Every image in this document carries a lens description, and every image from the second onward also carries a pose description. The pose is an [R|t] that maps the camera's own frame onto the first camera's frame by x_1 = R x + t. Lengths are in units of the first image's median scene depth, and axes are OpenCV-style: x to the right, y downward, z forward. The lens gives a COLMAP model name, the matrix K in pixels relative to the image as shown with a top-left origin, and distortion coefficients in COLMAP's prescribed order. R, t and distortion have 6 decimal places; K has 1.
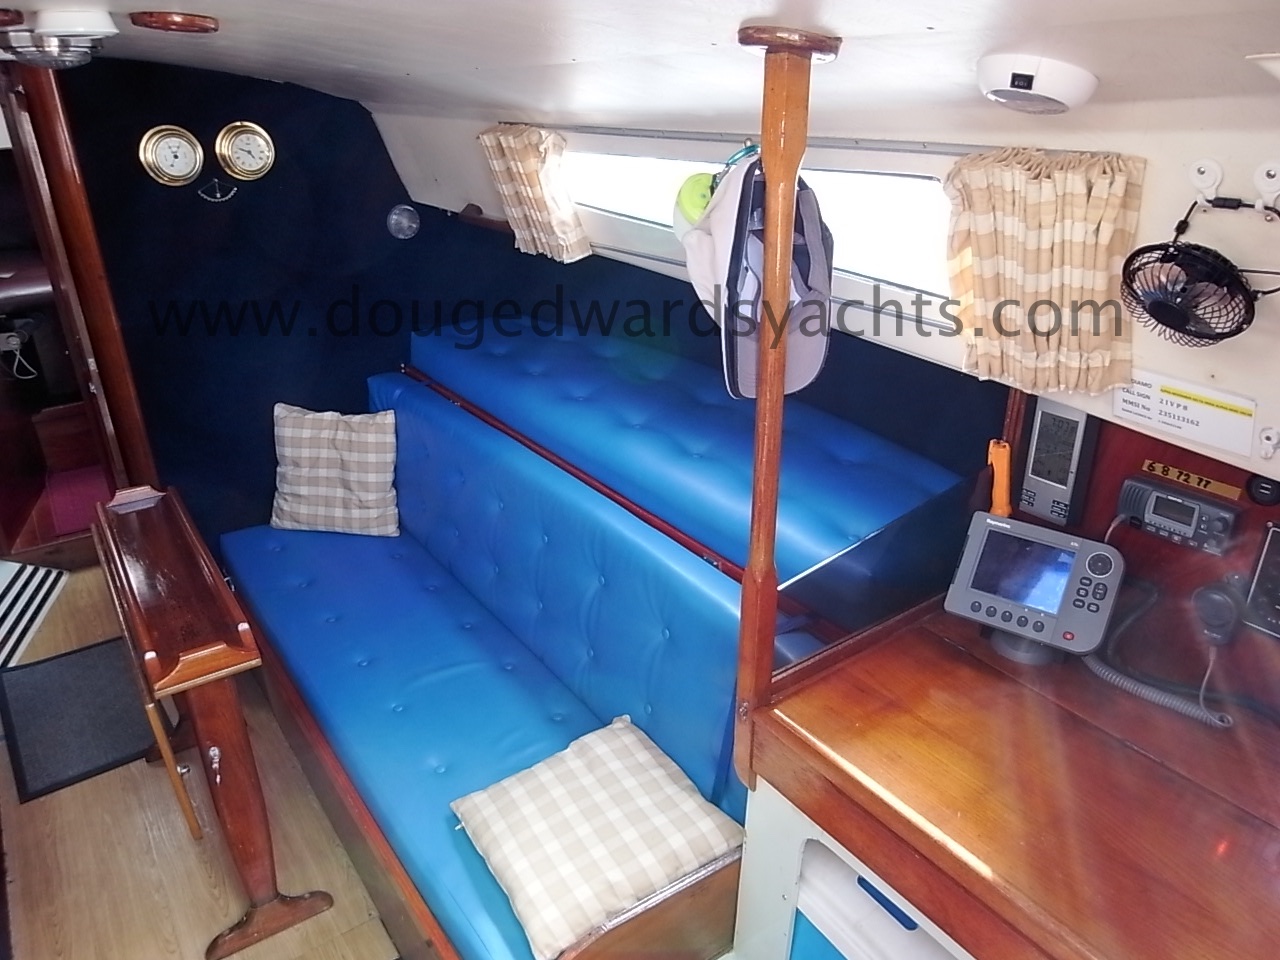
lens RADIAL K [[901.5, 0, 637.9], [0, 901.5, 480.8], [0, 0, 1]] dist [-0.069494, 0.054544]
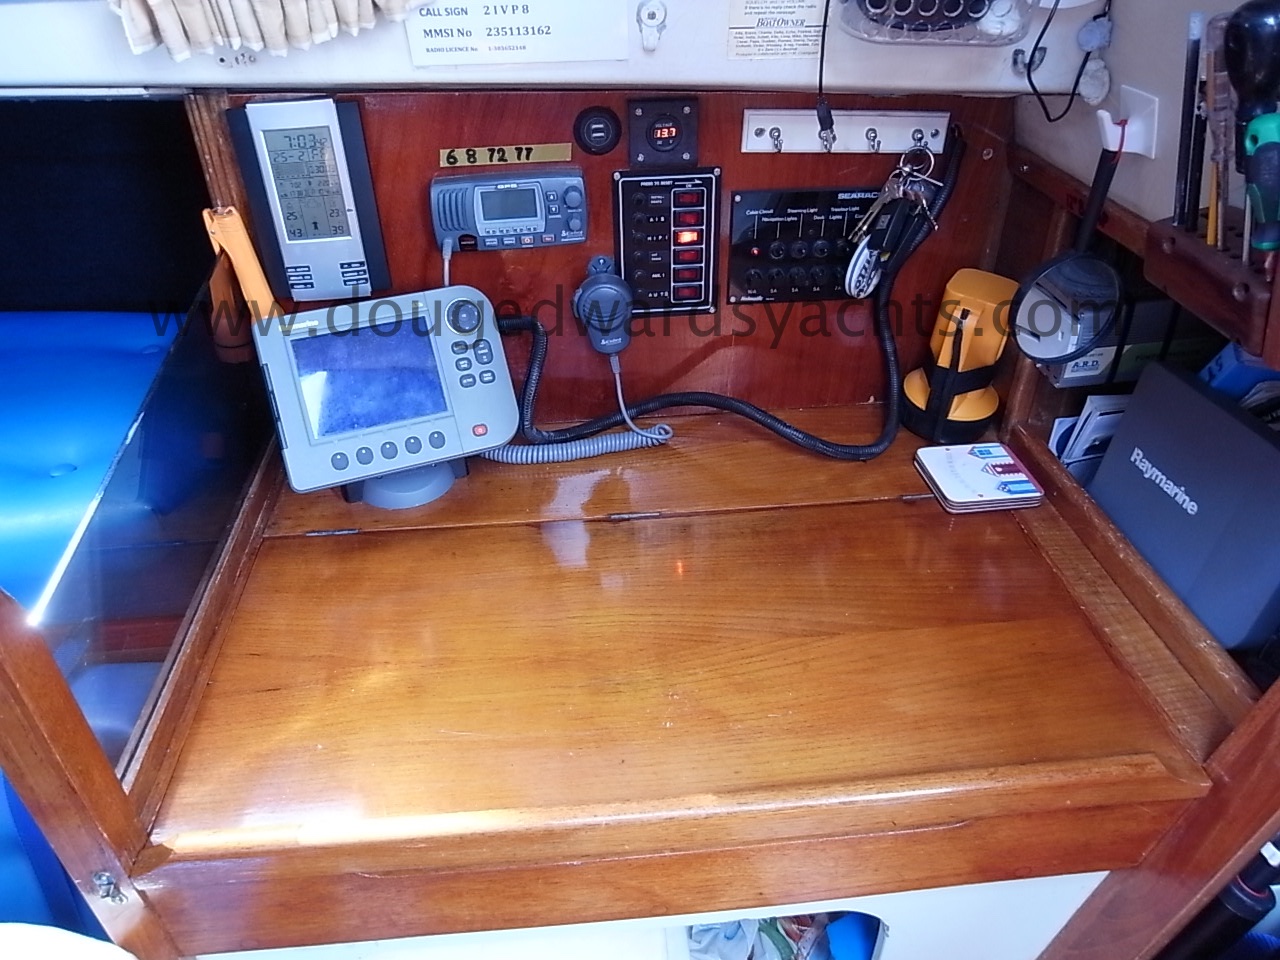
lens RADIAL K [[901.5, 0, 633.9], [0, 901.5, 480.4], [0, 0, 1]] dist [-0.069494, 0.054544]
pose [[0.498299, -0.490626, 0.714831, 0.031887], [0.370158, 0.865953, 0.336317, 0.019855], [-0.784016, 0.097014, 0.613113, 0.474492]]
